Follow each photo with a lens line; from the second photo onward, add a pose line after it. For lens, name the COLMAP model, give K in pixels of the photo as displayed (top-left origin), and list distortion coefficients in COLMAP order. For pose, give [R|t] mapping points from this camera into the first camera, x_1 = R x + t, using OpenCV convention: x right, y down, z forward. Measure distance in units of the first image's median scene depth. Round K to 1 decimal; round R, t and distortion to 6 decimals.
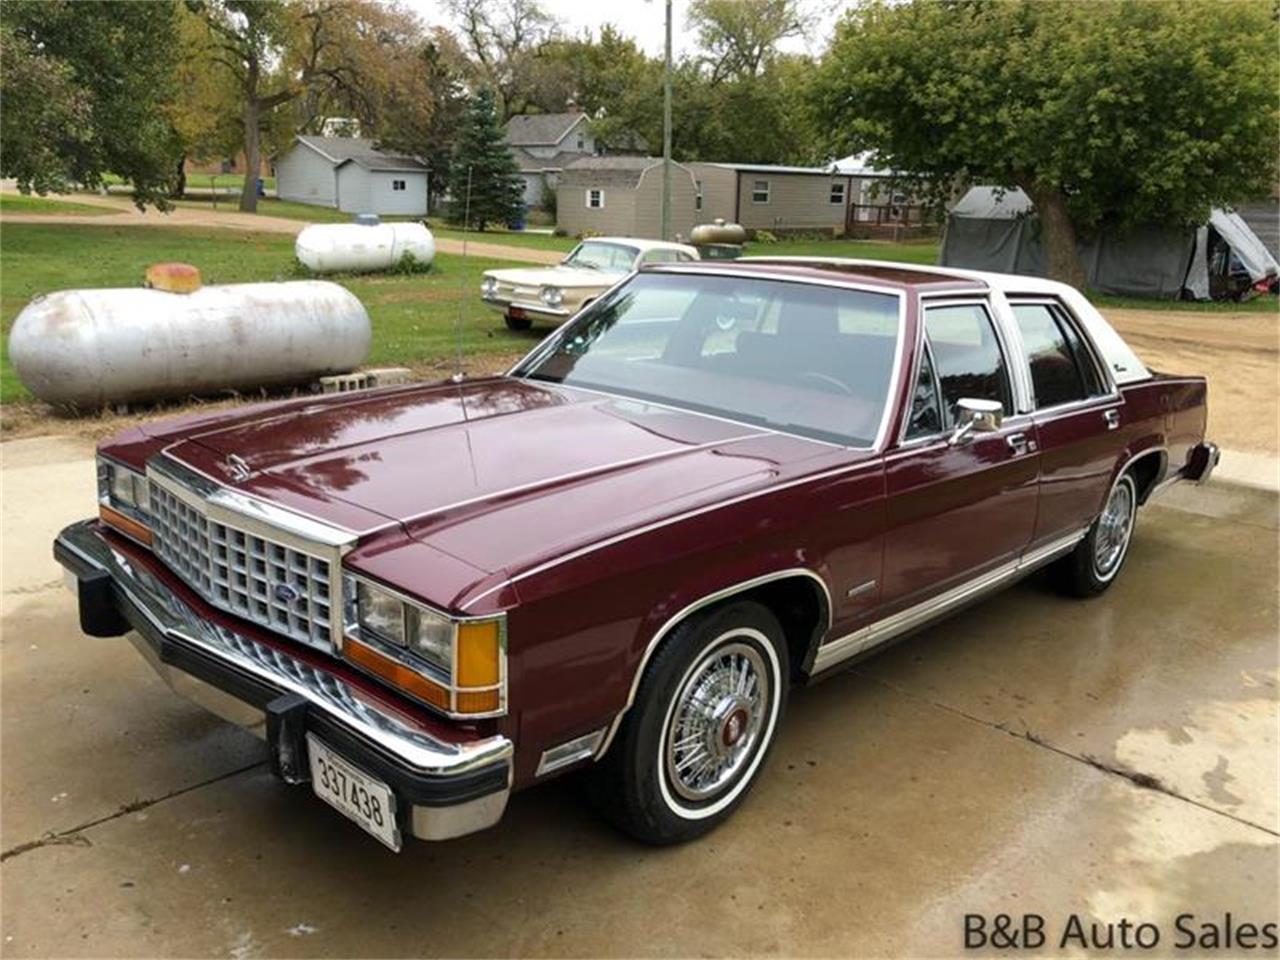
lens RADIAL K [[1085.6, 0, 640.0], [0, 1085.6, 480.0], [0, 0, 1]] dist [0.008357, -0.004926]
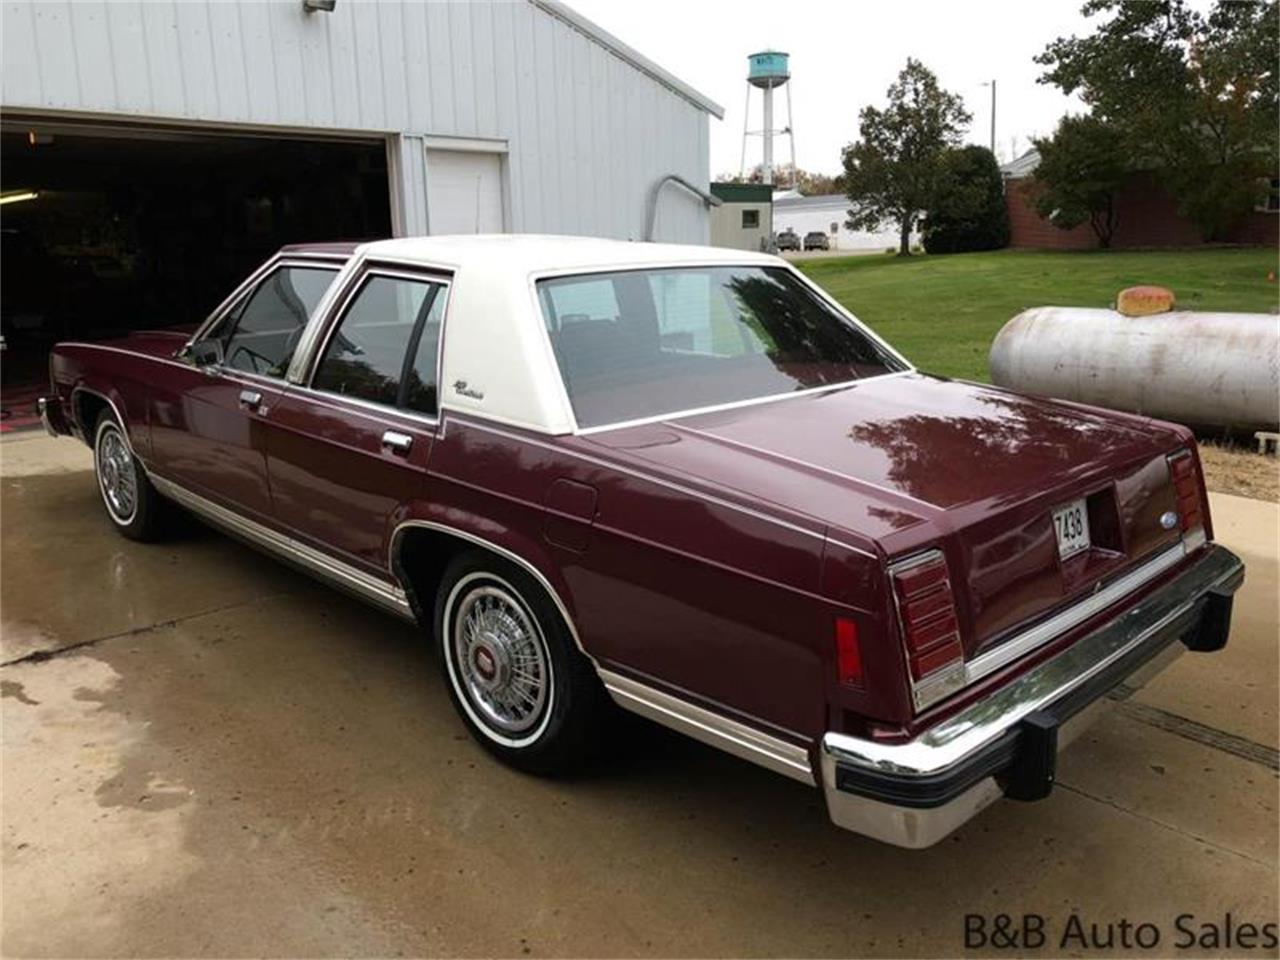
lens RADIAL K [[1085.6, 0, 640.0], [0, 1085.6, 480.0], [0, 0, 1]] dist [0.008357, -0.004926]
pose [[-0.070542, 0.184454, -0.980306, 1.260174], [-0.248792, 0.948443, 0.196362, -0.239400], [0.965985, 0.257745, -0.021015, 1.320548]]
